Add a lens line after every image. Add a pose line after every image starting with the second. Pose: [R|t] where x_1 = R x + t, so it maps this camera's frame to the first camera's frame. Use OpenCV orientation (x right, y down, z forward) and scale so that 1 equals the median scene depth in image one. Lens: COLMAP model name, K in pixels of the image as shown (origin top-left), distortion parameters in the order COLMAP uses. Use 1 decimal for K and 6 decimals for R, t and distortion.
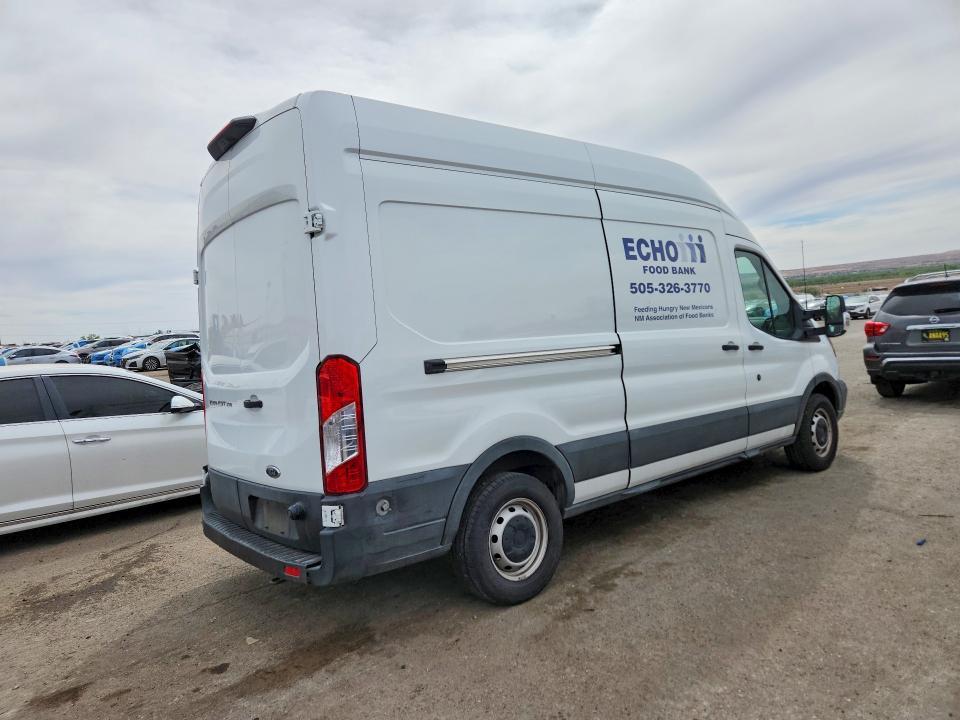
lens RADIAL K [[681.8, 0, 474.8], [0, 681.8, 360.8], [0, 0, 1]] dist [0.028612, -0.004350]
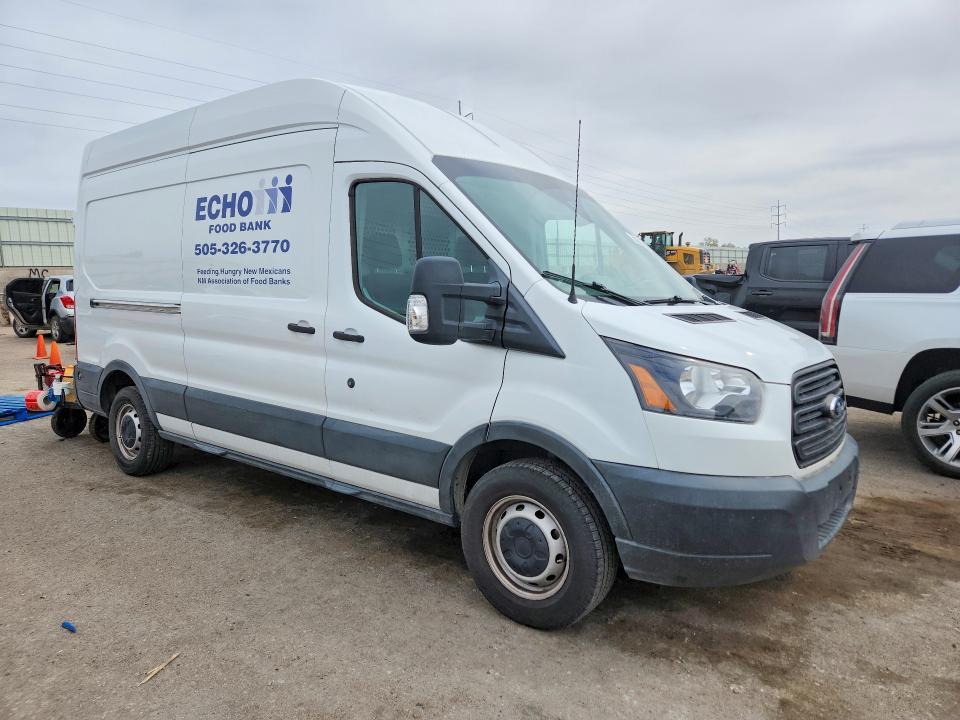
lens RADIAL K [[681.8, 0, 474.8], [0, 681.8, 360.8], [0, 0, 1]] dist [0.028612, -0.004350]
pose [[0.164953, 0.181857, -0.969391, 1.211223], [-0.047164, 0.983184, 0.176420, -0.133279], [0.985173, 0.016619, 0.170757, 1.151821]]
